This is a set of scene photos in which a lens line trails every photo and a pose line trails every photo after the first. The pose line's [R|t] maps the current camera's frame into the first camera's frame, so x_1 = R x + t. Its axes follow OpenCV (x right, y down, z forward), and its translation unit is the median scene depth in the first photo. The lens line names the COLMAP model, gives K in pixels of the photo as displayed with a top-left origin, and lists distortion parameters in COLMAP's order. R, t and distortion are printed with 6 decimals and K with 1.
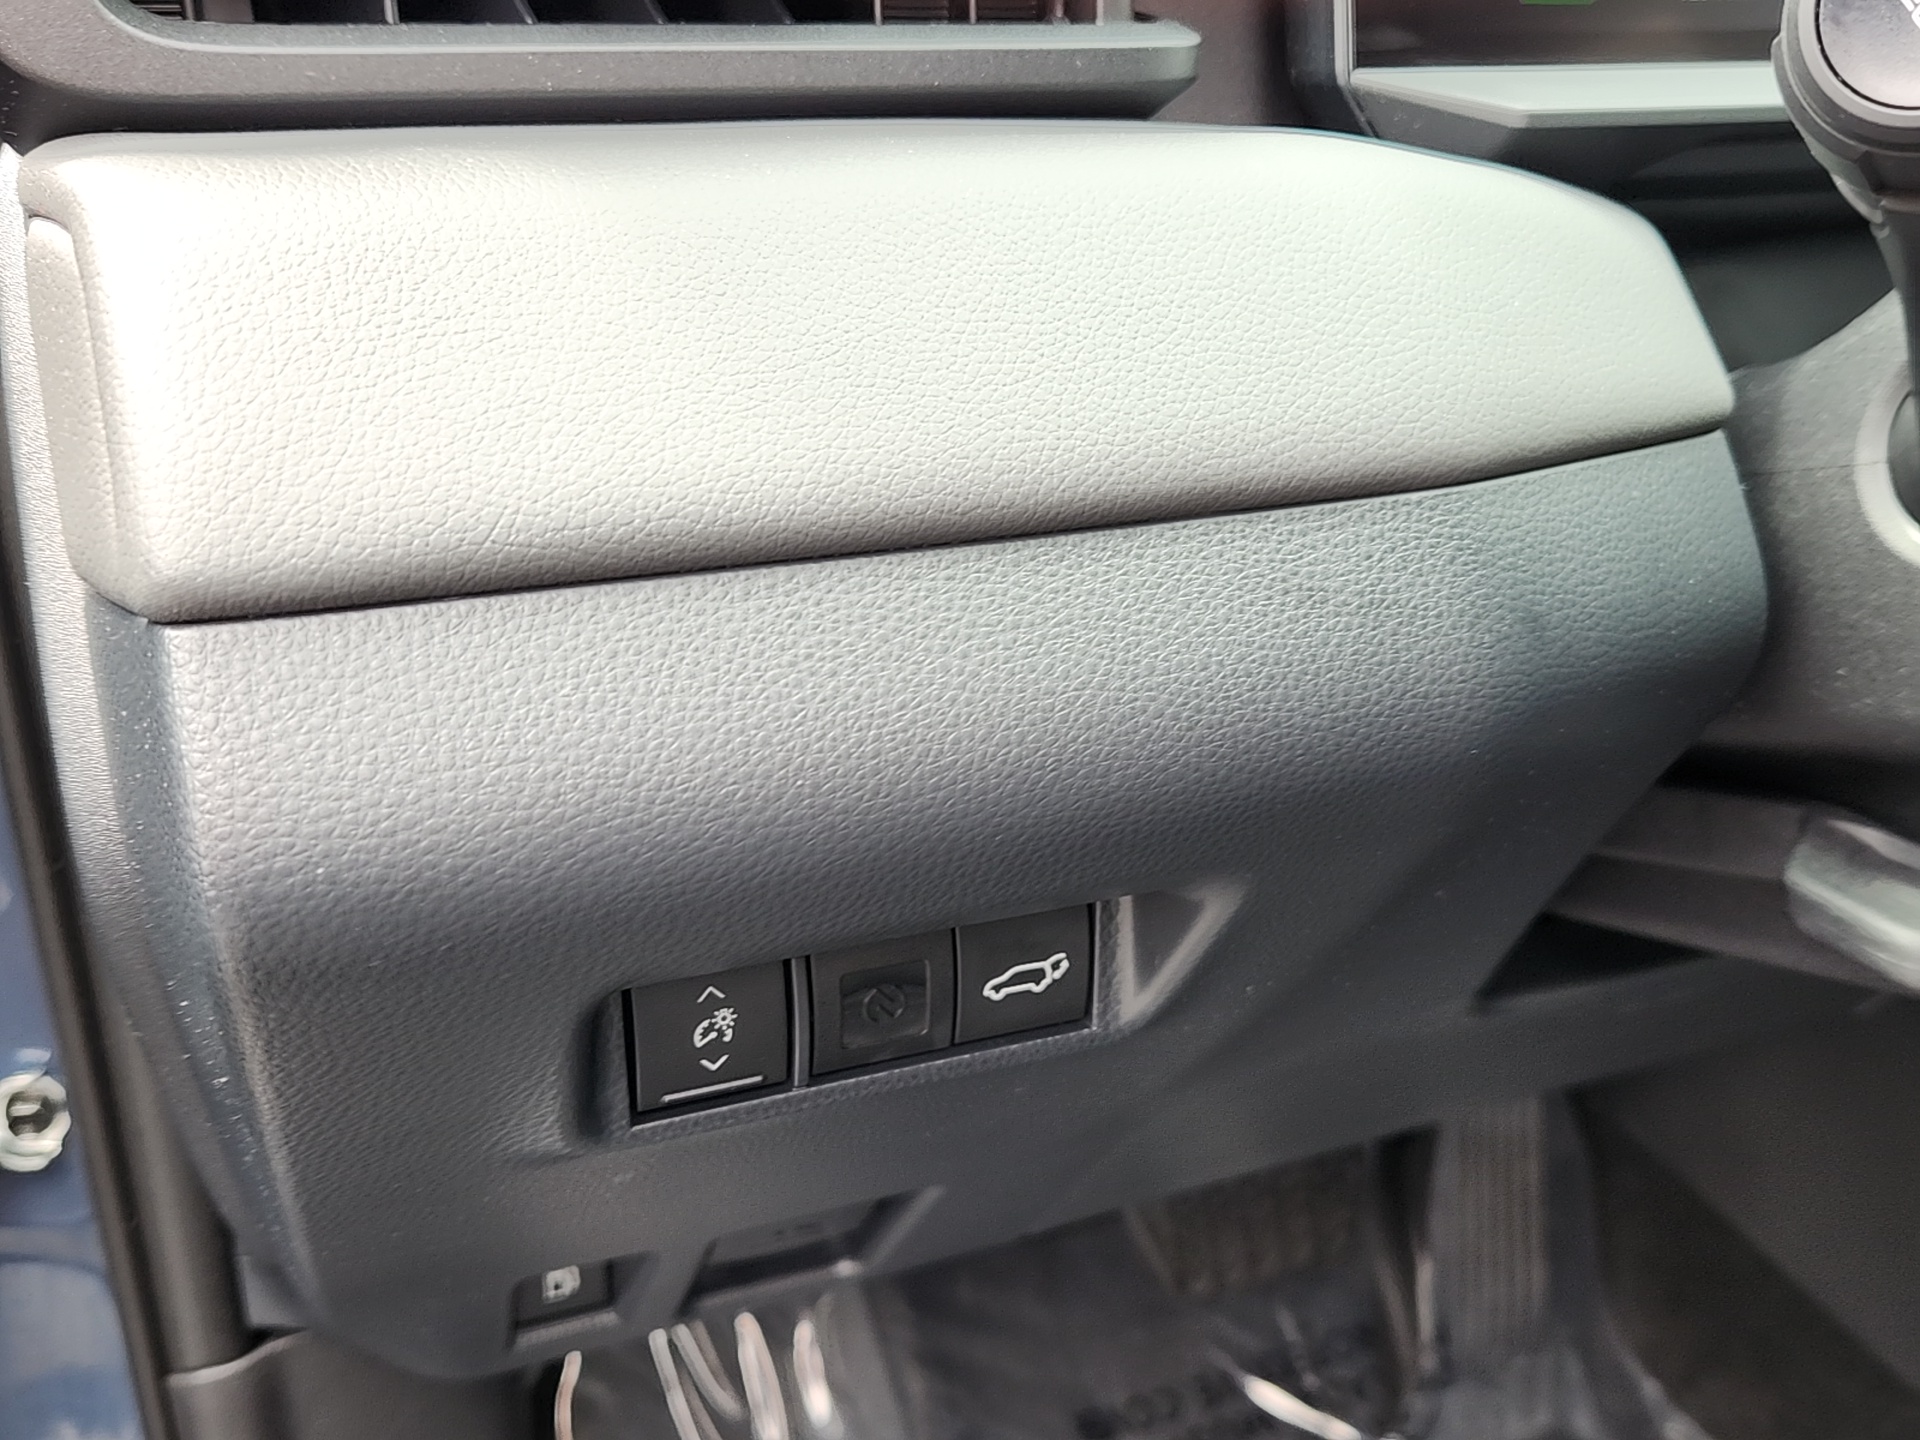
lens RADIAL K [[1856.9, 0, 982.8], [0, 1856.9, 734.4], [0, 0, 1]] dist [0.082302, -0.126467]
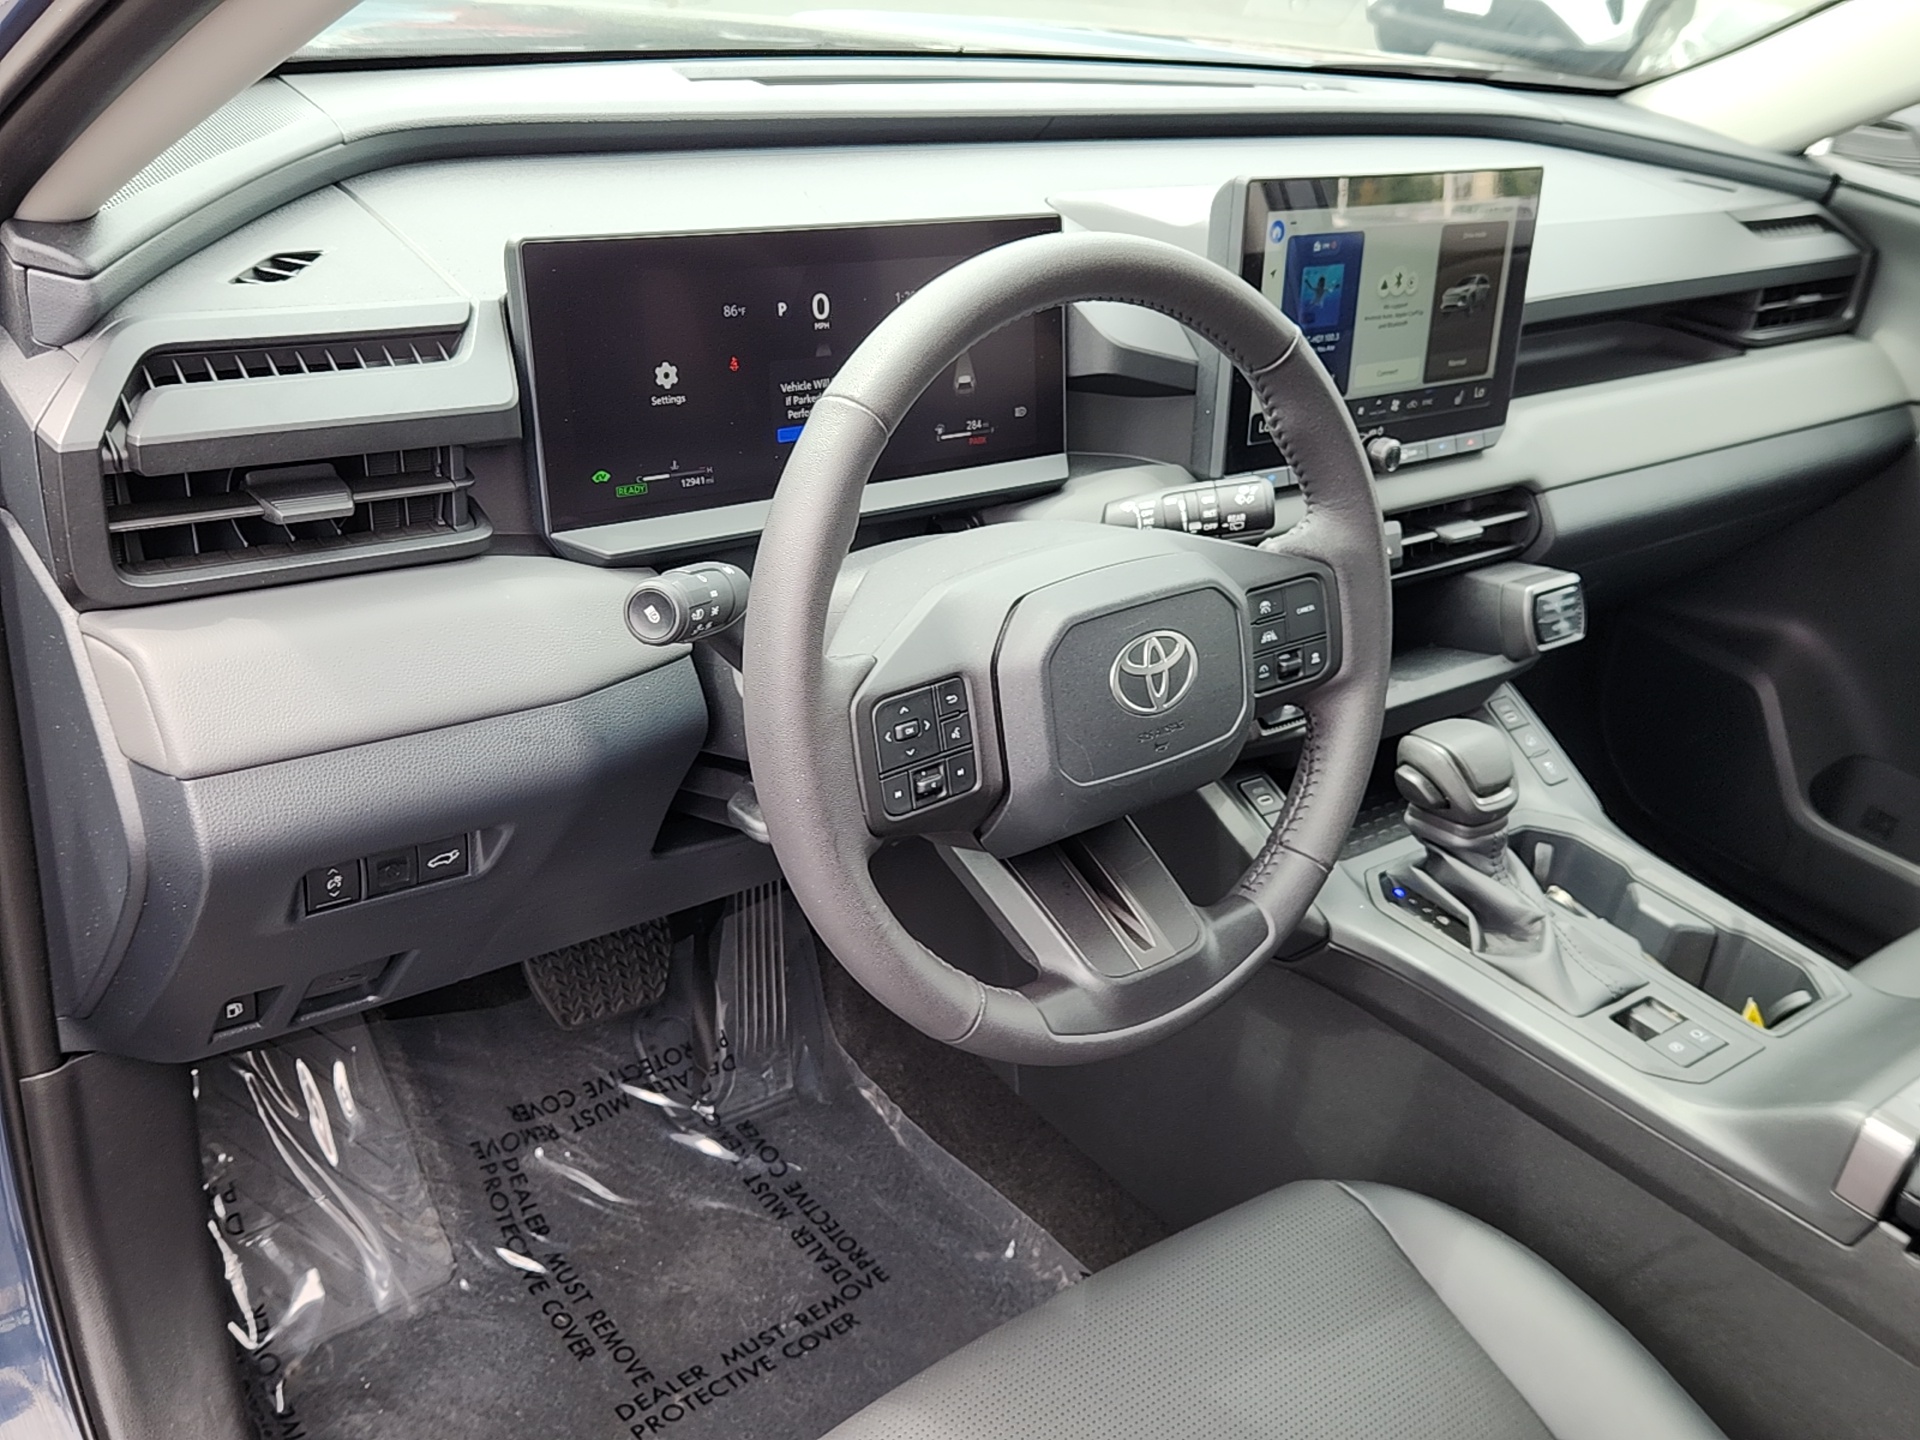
lens RADIAL K [[1827.1, 0, 1041.9], [0, 1827.1, 711.5], [0, 0, 1]] dist [0.109689, -0.192898]
pose [[0.951794, -0.044273, 0.303526, 0.046548], [0.025248, 0.997479, 0.066322, -0.261814], [-0.305697, -0.055461, 0.950512, -1.977573]]
